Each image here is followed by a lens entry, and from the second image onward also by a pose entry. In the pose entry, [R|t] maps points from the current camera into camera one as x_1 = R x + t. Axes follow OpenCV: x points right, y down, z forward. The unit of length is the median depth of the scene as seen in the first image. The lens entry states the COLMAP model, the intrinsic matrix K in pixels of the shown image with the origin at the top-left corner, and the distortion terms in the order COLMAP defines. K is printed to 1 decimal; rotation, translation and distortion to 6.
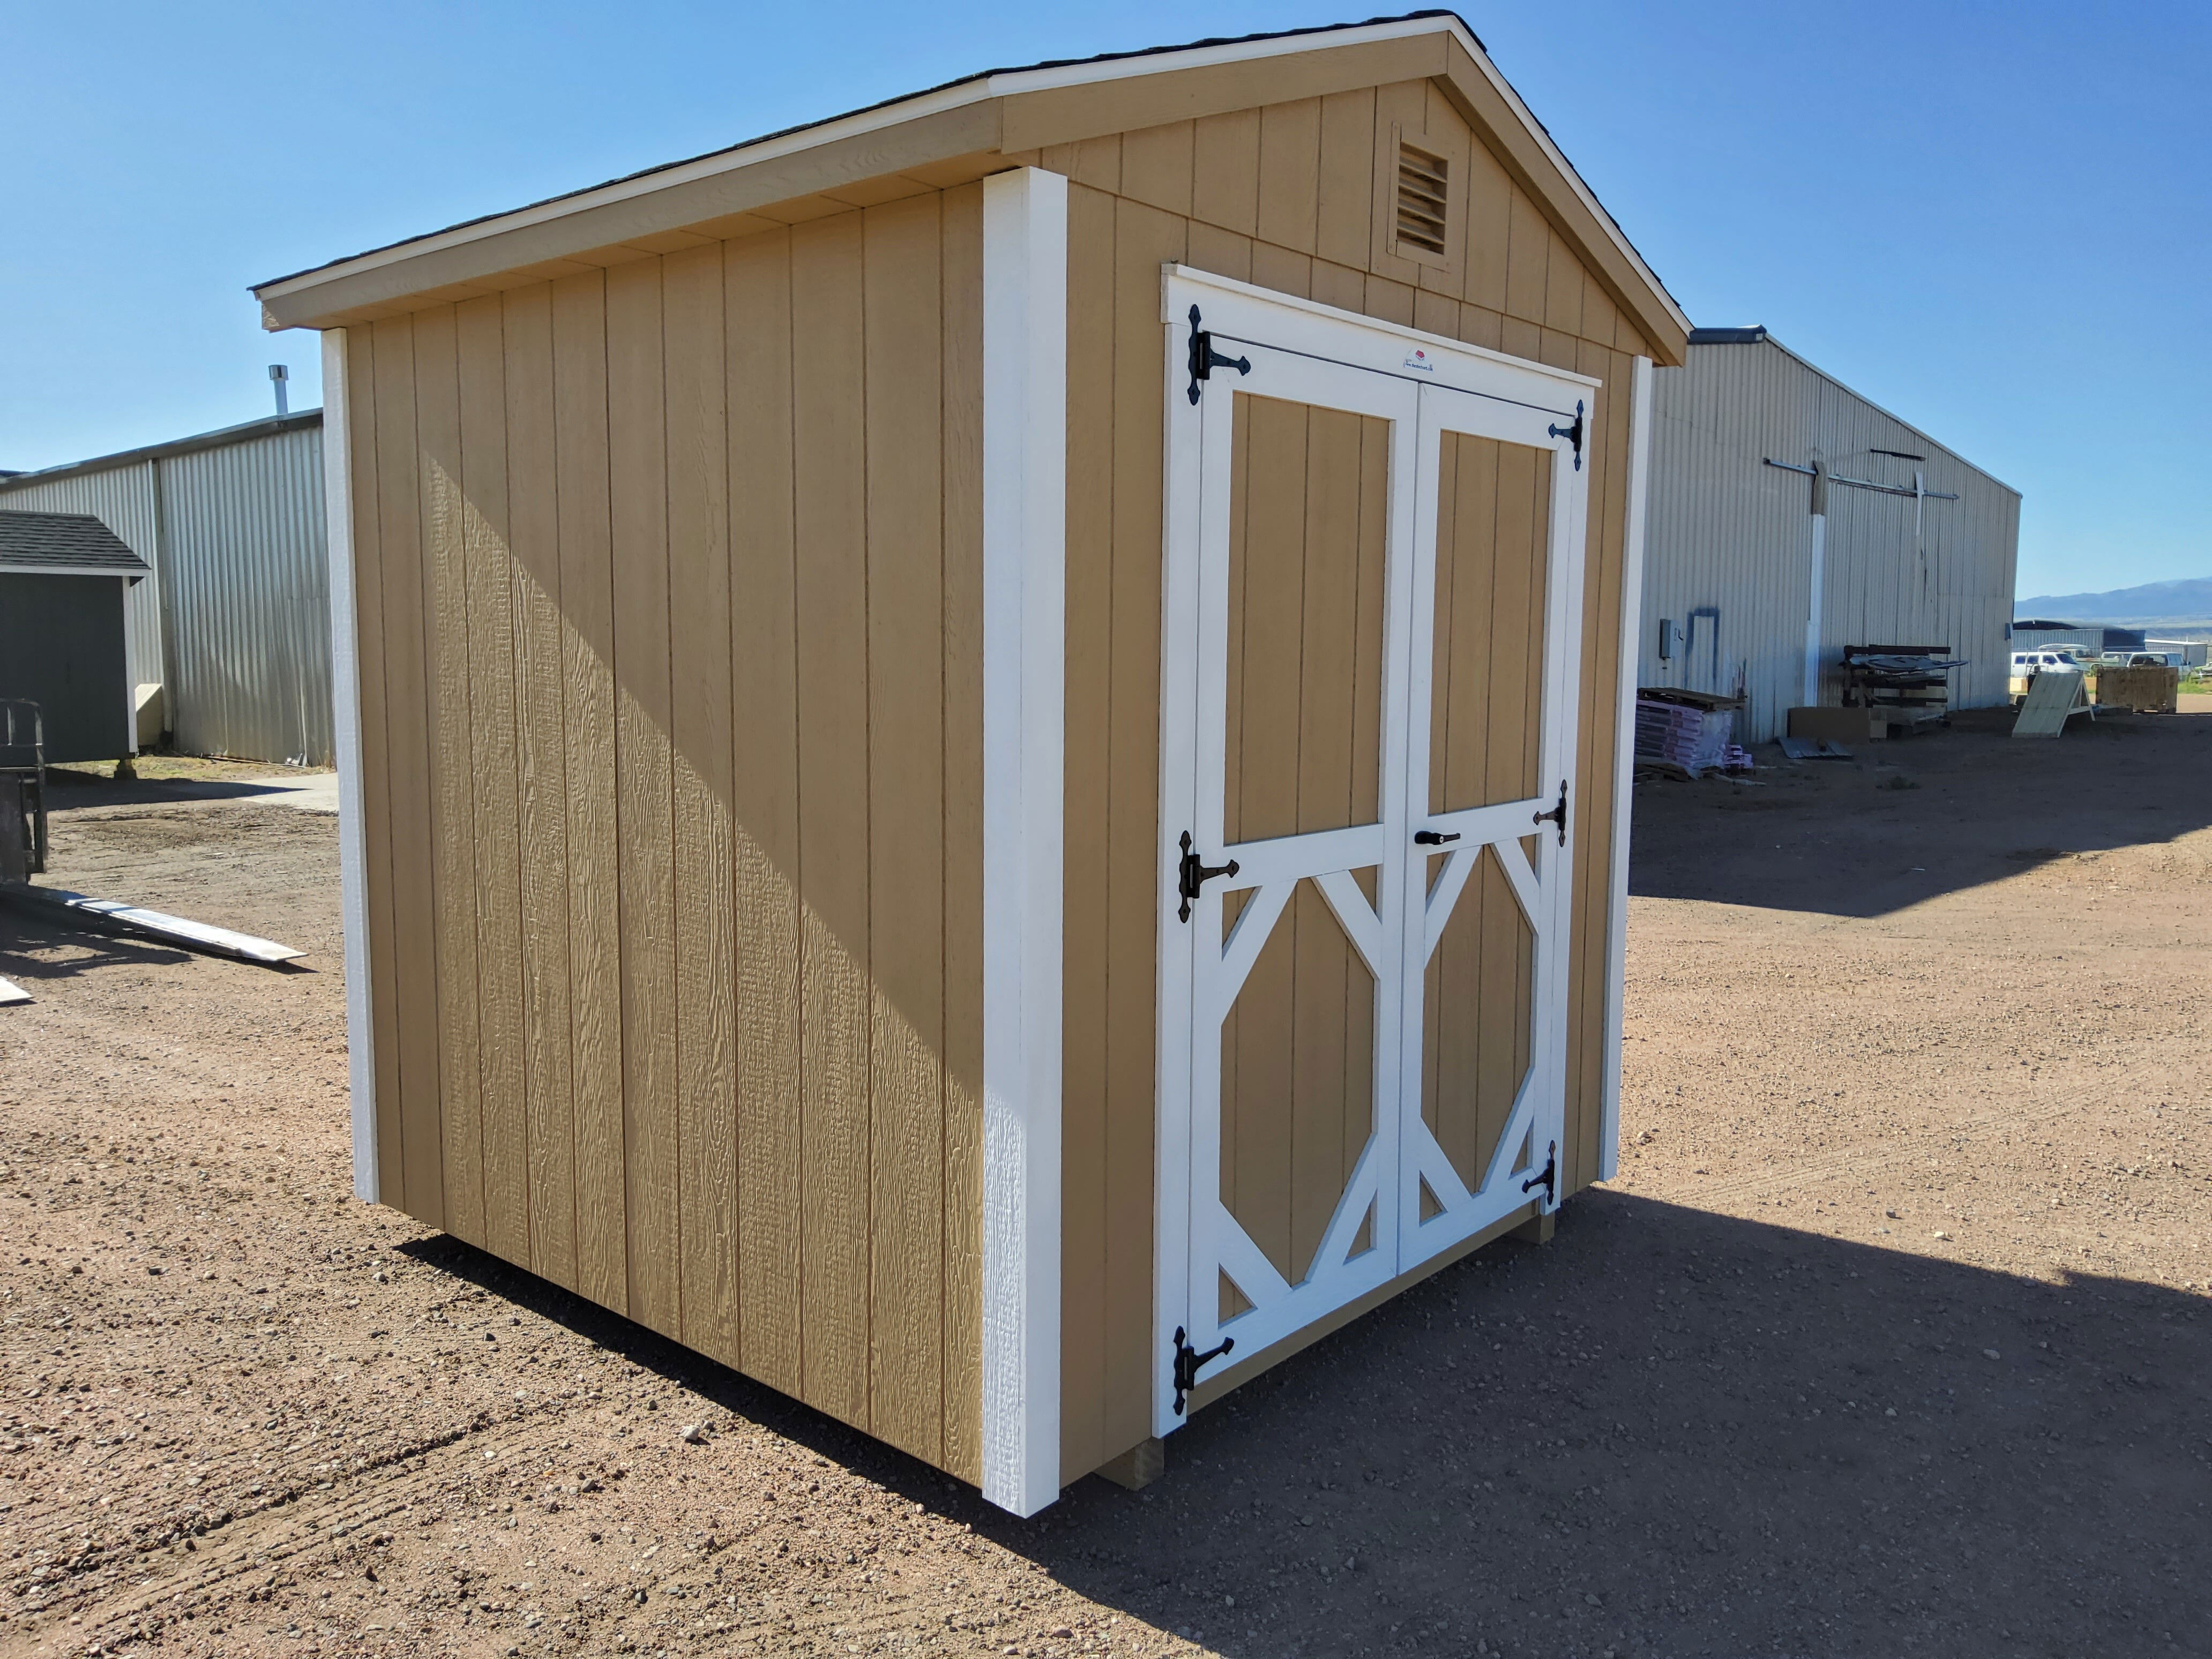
lens RADIAL K [[1675.4, 0, 1105.4], [0, 1675.4, 861.9], [0, 0, 1]] dist [0.239507, 0.000143]
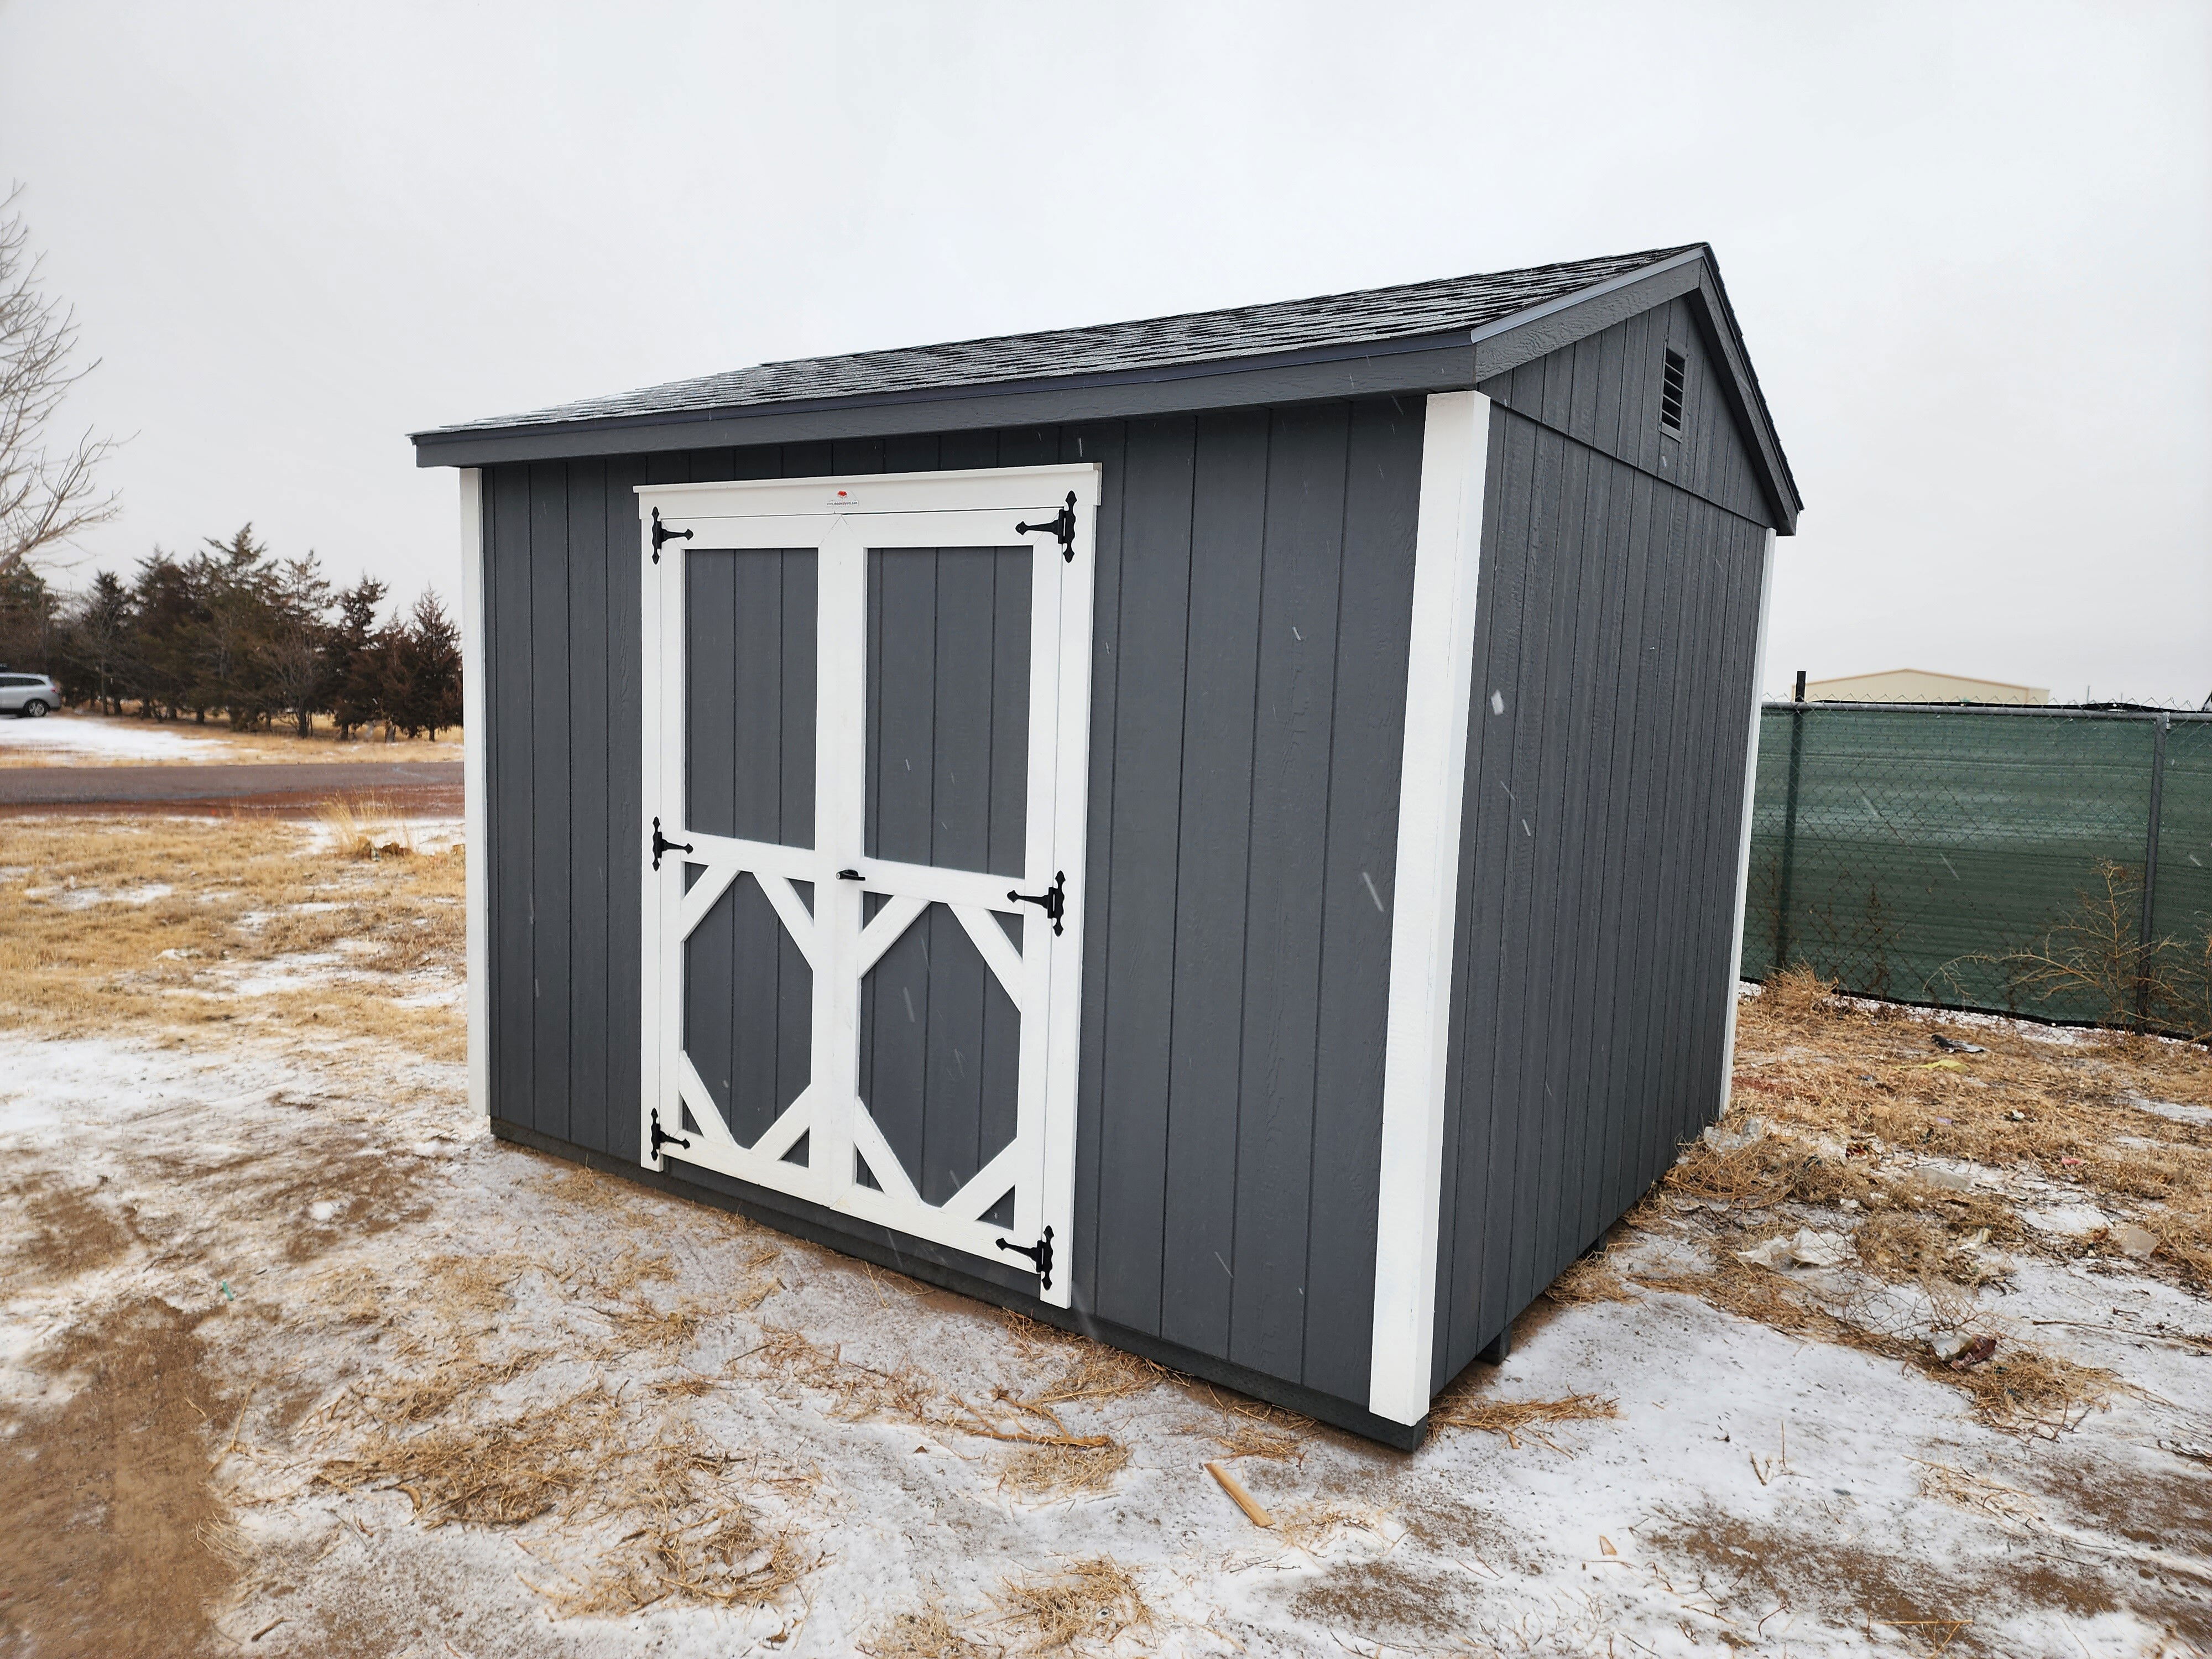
lens RADIAL K [[1504.5, 0, 1106.0], [0, 1504.5, 829.5], [0, 0, 1]] dist [0.000033, -0.000116]
pose [[0.083997, 0.133086, -0.987539, 1.327353], [-0.144727, 0.982162, 0.120051, -0.210734], [0.985900, 0.132839, 0.101760, 1.103658]]
